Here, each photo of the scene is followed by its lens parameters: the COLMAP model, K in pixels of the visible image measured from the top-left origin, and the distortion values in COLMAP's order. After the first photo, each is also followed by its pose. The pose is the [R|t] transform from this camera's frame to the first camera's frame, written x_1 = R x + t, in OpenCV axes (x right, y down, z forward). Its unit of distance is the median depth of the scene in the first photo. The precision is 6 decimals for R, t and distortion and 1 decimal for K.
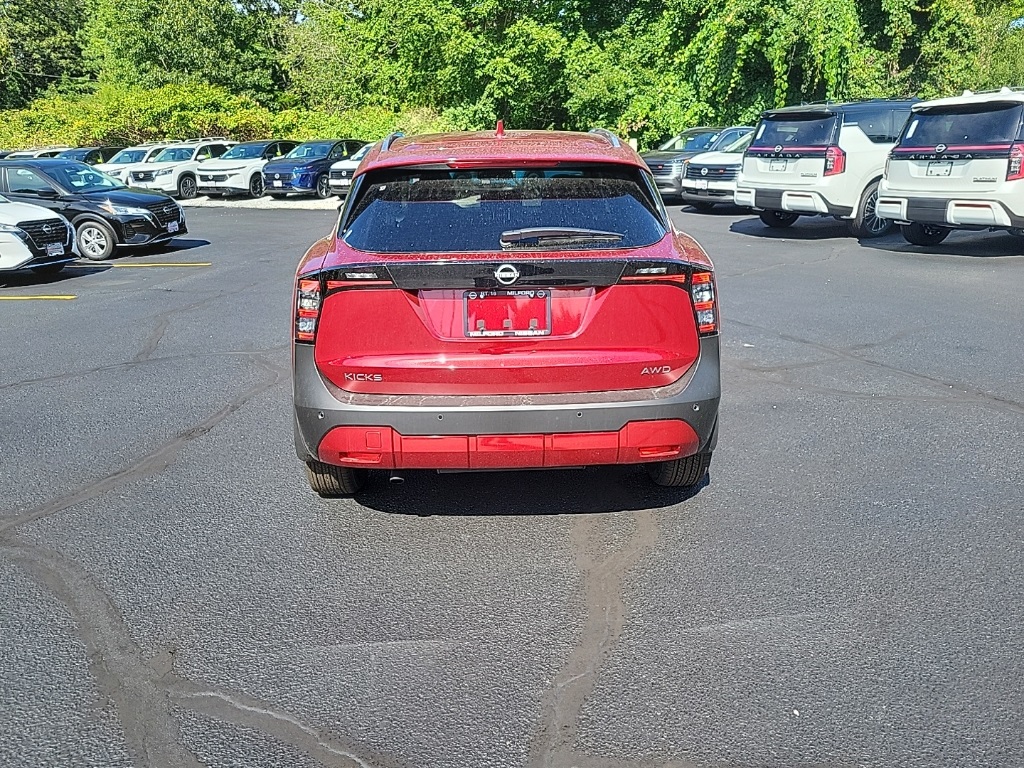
lens RADIAL K [[750.5, 0, 500.0], [0, 750.5, 379.8], [0, 0, 1]] dist [0.079223, -0.070868]
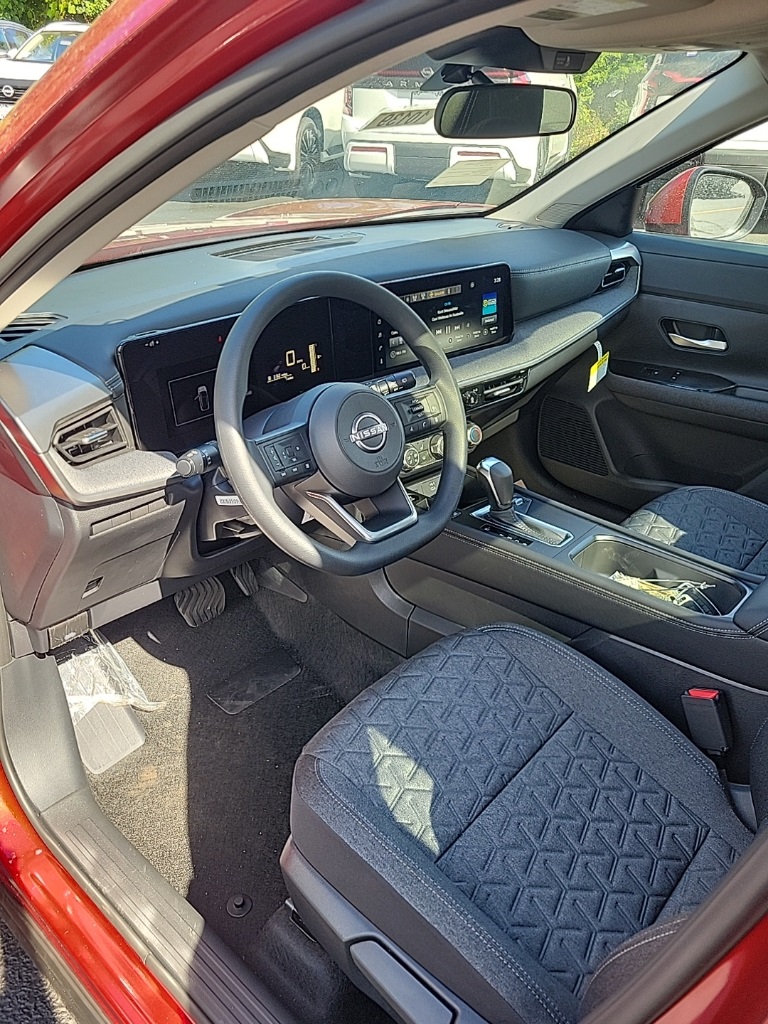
lens RADIAL K [[774.5, 0, 384.0], [0, 774.5, 512.0], [0, 0, 1]] dist [0.022503, 0.001793]
pose [[0.683411, -0.329422, 0.651483, -0.036078], [0.176669, 0.940505, 0.290238, -0.044722], [-0.708334, -0.083255, 0.700950, 0.163107]]
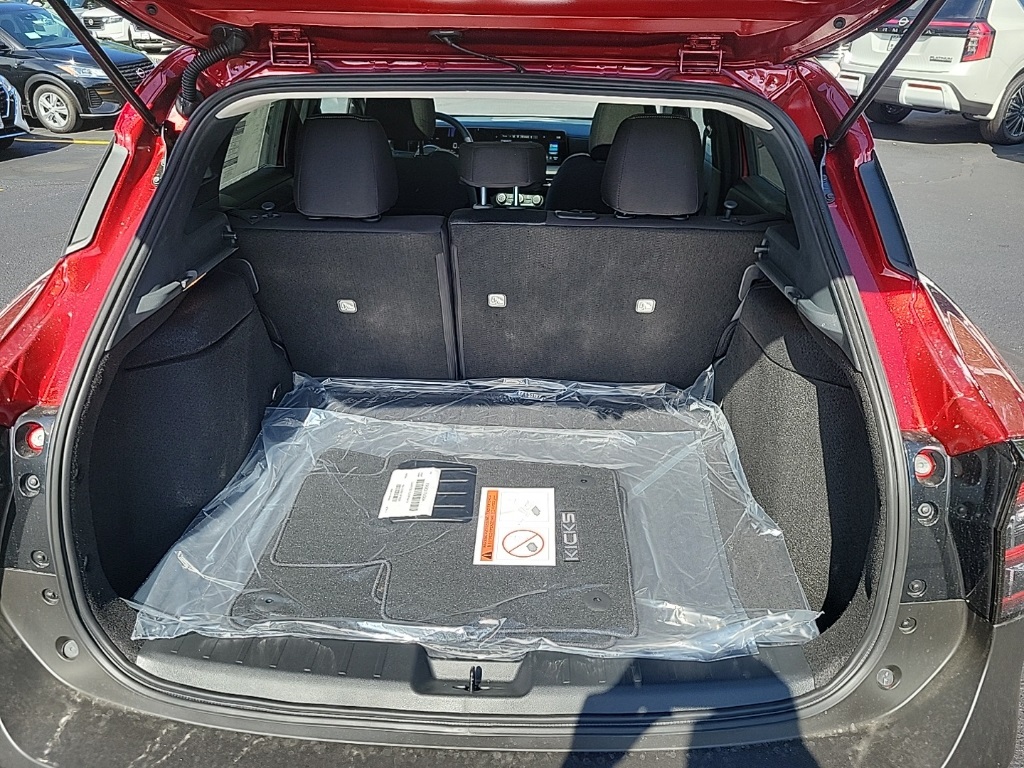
lens RADIAL K [[775.6, 0, 512.6], [0, 775.6, 378.7], [0, 0, 1]] dist [0.031080, -0.007902]
pose [[0.998045, 0.051280, -0.035725, 0.007723], [-0.045122, 0.986751, 0.155844, -0.023296], [0.043244, -0.153927, 0.987135, 0.063096]]
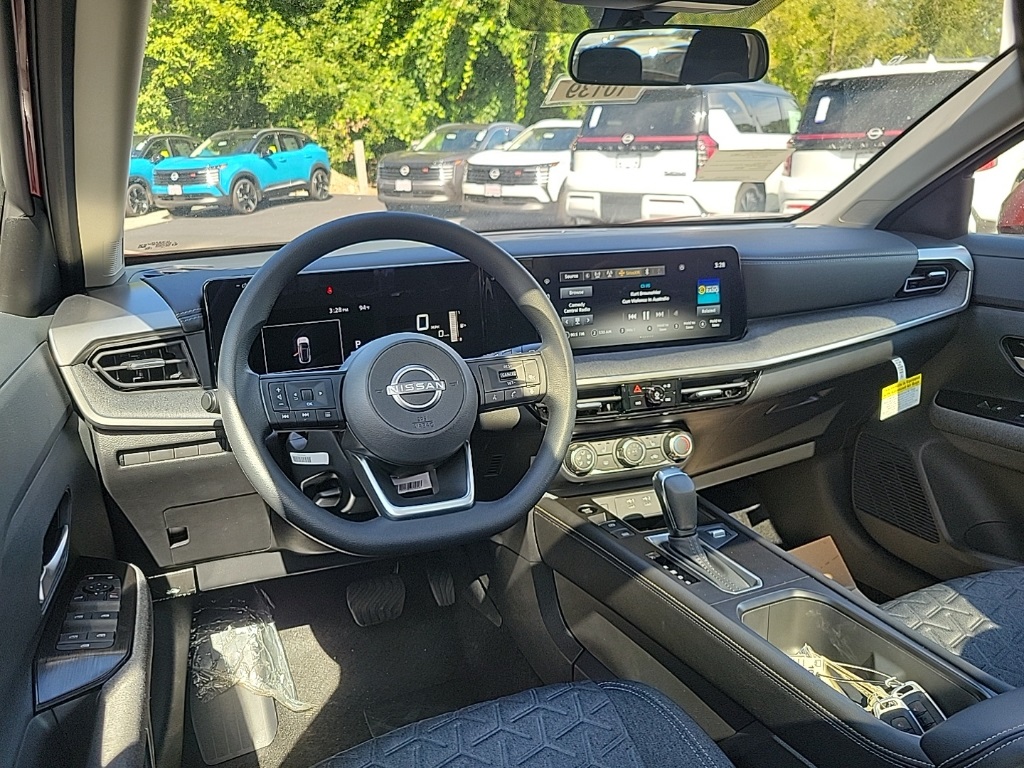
lens RADIAL K [[779.1, 0, 511.4], [0, 779.1, 376.7], [0, 0, 1]] dist [0.020420, 0.004147]
pose [[0.919531, -0.105081, 0.378710, -0.019857], [0.115919, 0.993241, -0.005863, -0.037652], [-0.375534, 0.049291, 0.925497, 0.159405]]
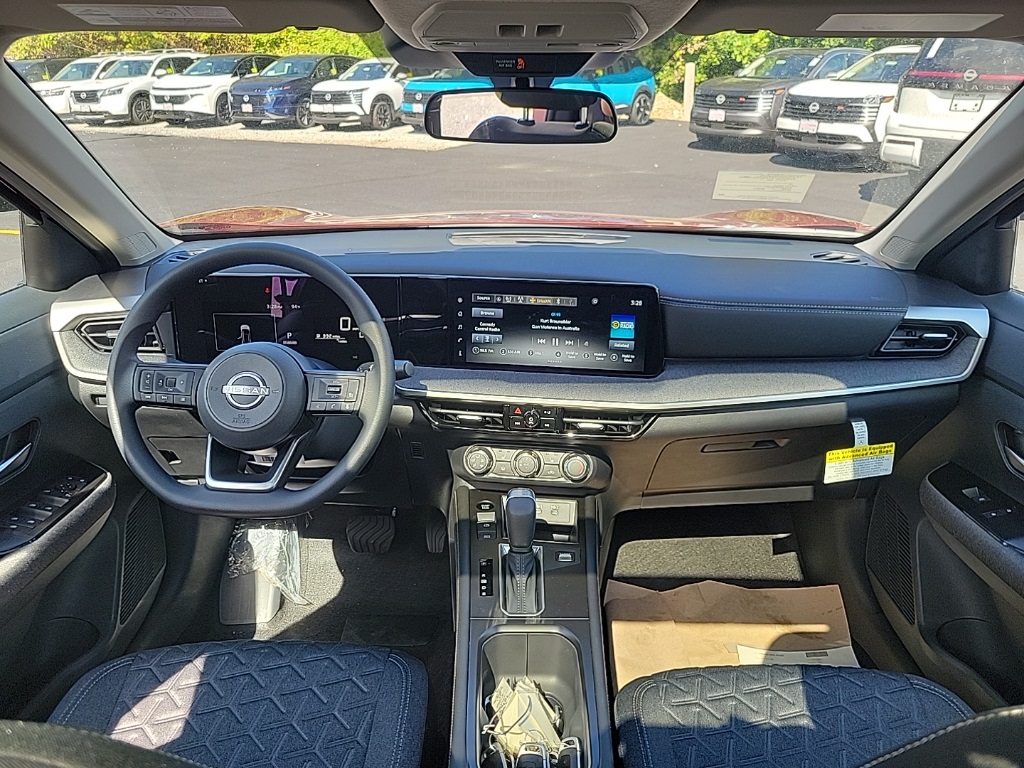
lens RADIAL K [[775.6, 0, 512.6], [0, 775.6, 378.7], [0, 0, 1]] dist [0.031080, -0.007902]
pose [[0.999575, 0.028475, -0.006194, 0.001862], [-0.027929, 0.996775, 0.075234, -0.041677], [0.008317, -0.075029, 0.997147, 0.150696]]
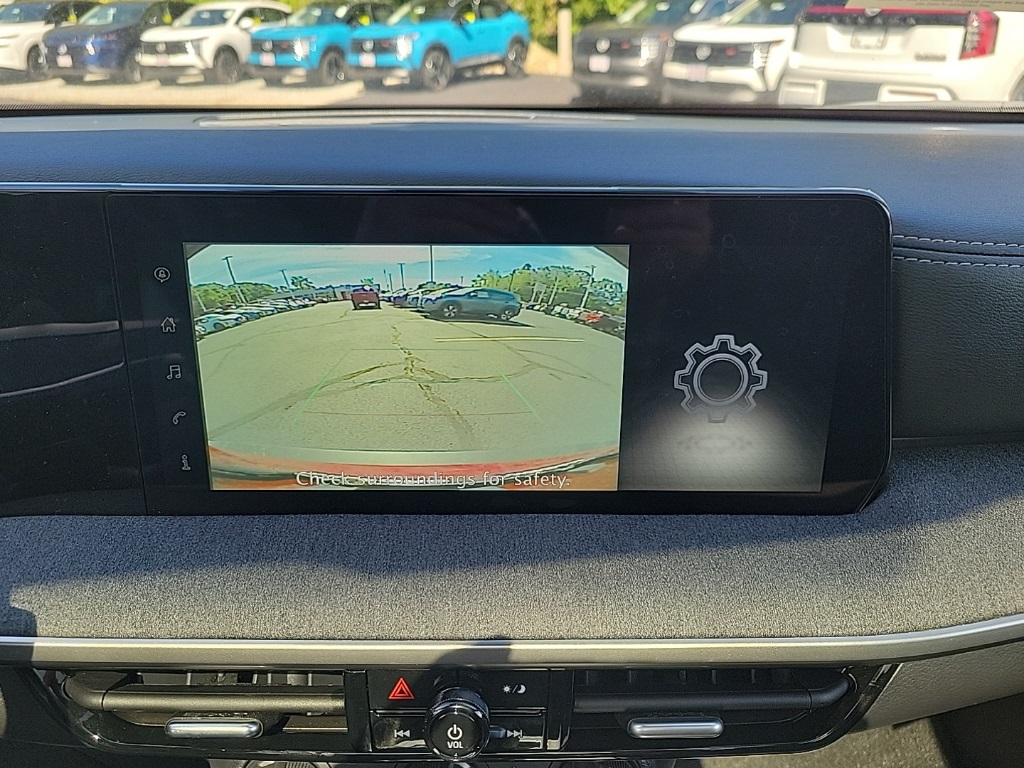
lens RADIAL K [[784.6, 0, 509.4], [0, 784.6, 404.5], [0, 0, 1]] dist [0.039064, -0.046154]
pose [[0.990191, -0.031558, 0.136112, 0.002121], [0.012226, 0.989991, 0.140598, -0.042438], [-0.139187, -0.137554, 0.980666, 0.183982]]
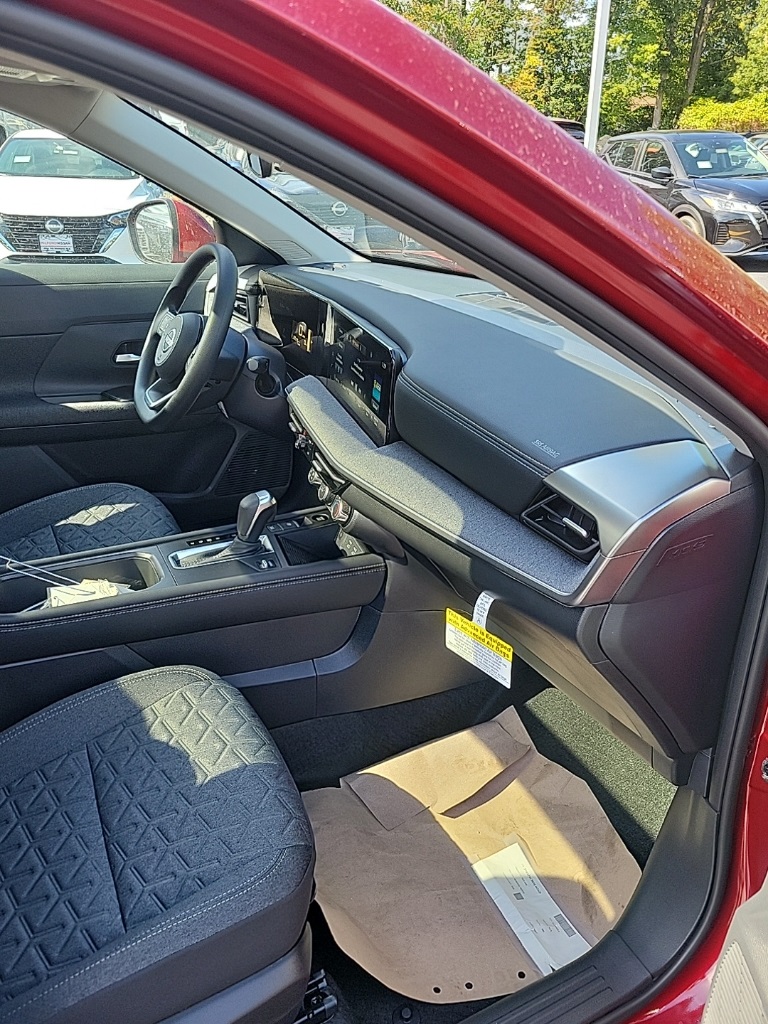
lens RADIAL K [[775.6, 0, 398.4], [0, 775.6, 506.9], [0, 0, 1]] dist [0.031080, -0.007902]
pose [[0.445928, 0.412740, -0.794225, 0.045429], [-0.287819, 0.906329, 0.309398, -0.048977], [0.847531, 0.090624, 0.522952, 0.174907]]
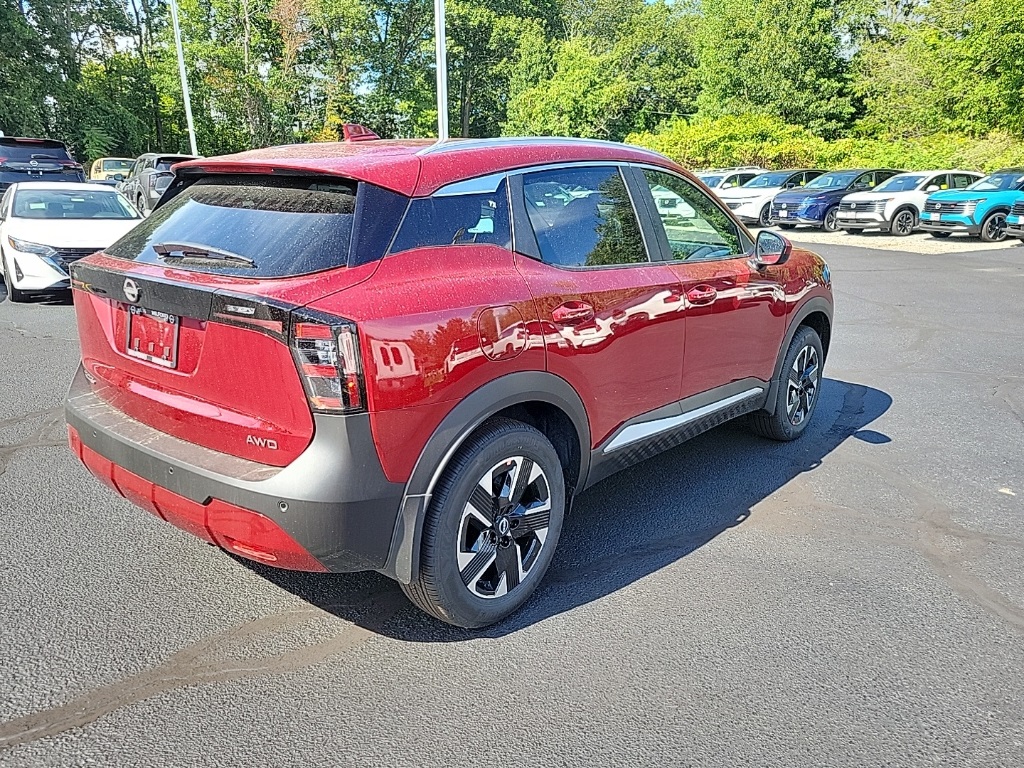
lens RADIAL K [[759.2, 0, 519.0], [0, 759.2, 385.7], [0, 0, 1]] dist [0.029899, -0.010877]
pose [[0.757809, 0.197606, -0.621834, 0.094607], [-0.216989, 0.975116, 0.045434, -0.017277], [0.615339, 0.100500, 0.781830, 0.060403]]
